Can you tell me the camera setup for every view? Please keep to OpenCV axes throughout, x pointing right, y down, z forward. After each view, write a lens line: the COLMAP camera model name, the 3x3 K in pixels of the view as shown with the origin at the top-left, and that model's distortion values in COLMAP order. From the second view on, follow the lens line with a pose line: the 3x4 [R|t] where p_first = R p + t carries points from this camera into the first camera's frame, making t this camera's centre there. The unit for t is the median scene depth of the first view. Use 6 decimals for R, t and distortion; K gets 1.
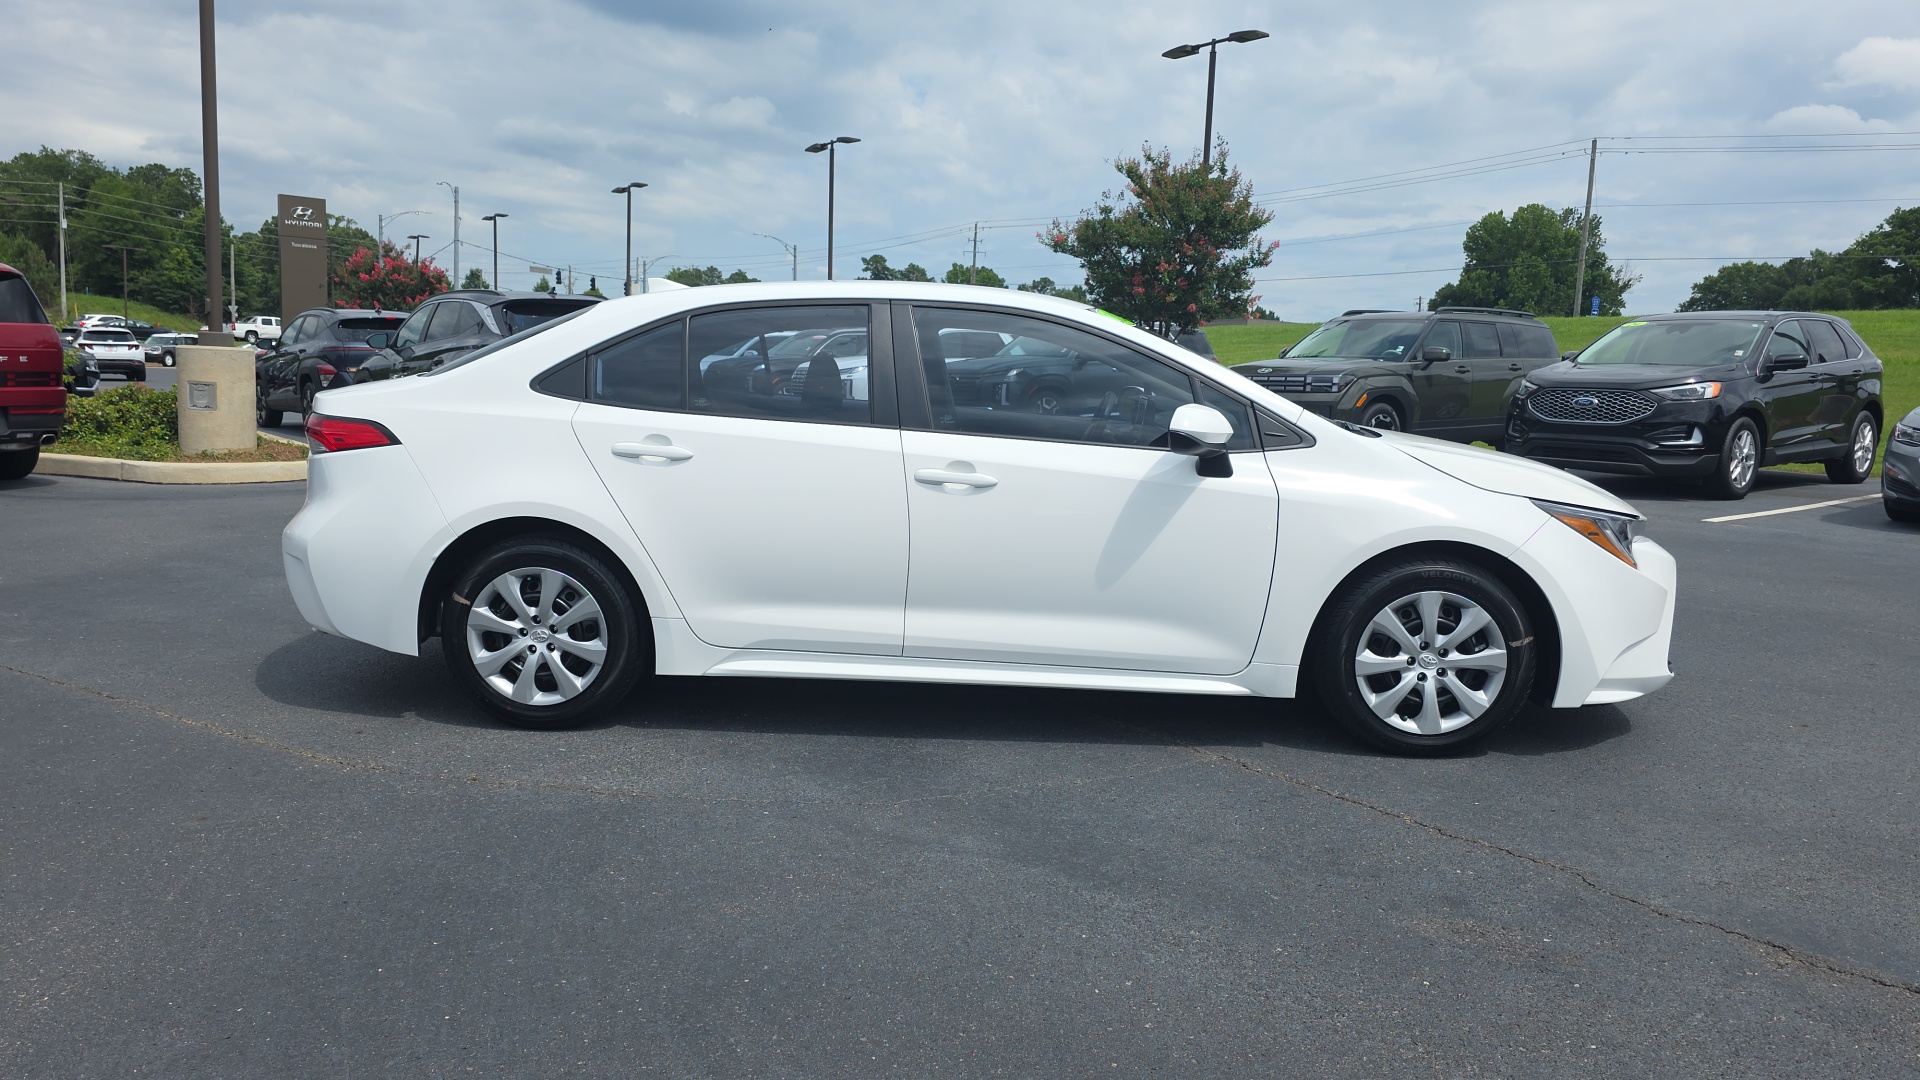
lens RADIAL K [[1380.8, 0, 949.7], [0, 1380.8, 555.7], [0, 0, 1]] dist [0.028490, -0.010472]
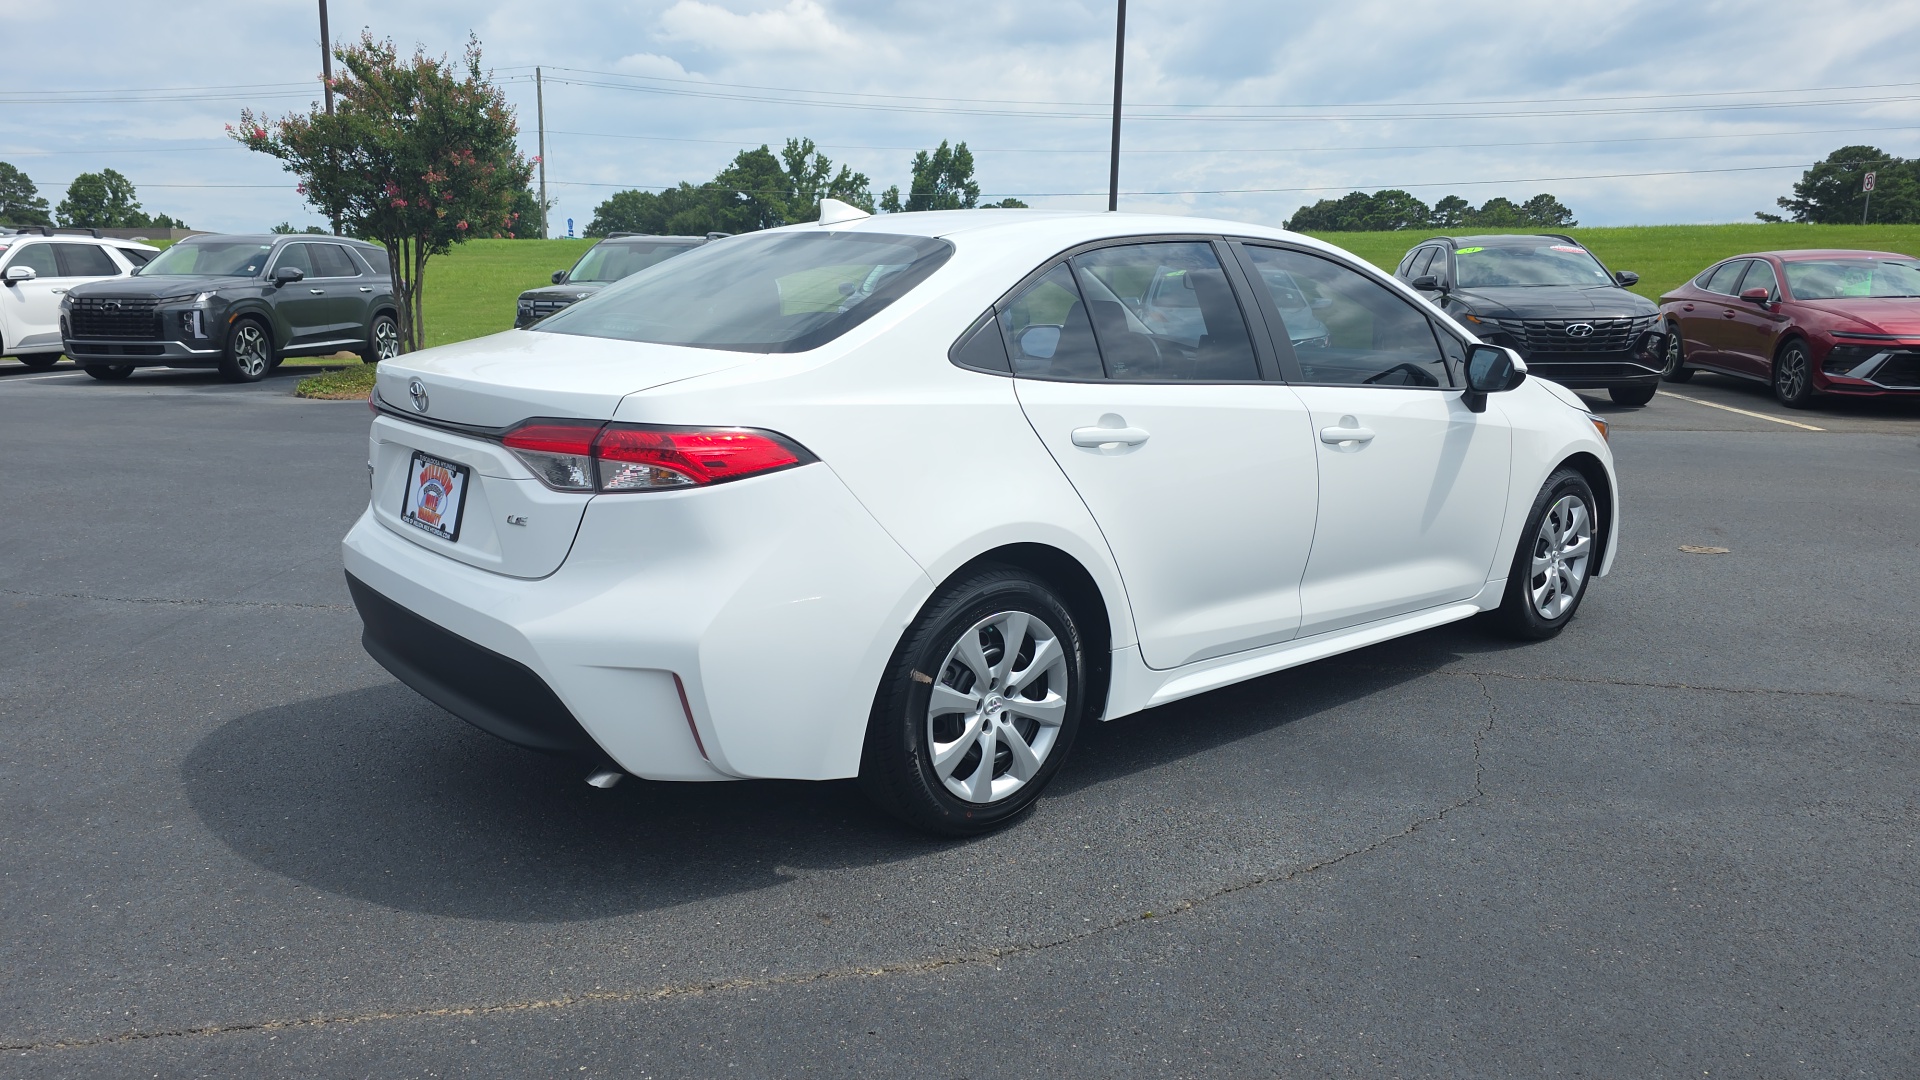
lens RADIAL K [[1316.9, 0, 921.8], [0, 1316.9, 557.4], [0, 0, 1]] dist [0.059790, -0.062109]
pose [[0.720187, -0.149737, 0.677428, -0.765490], [0.101641, 0.988668, 0.110477, -0.096995], [-0.686294, -0.010710, 0.727245, 0.516295]]
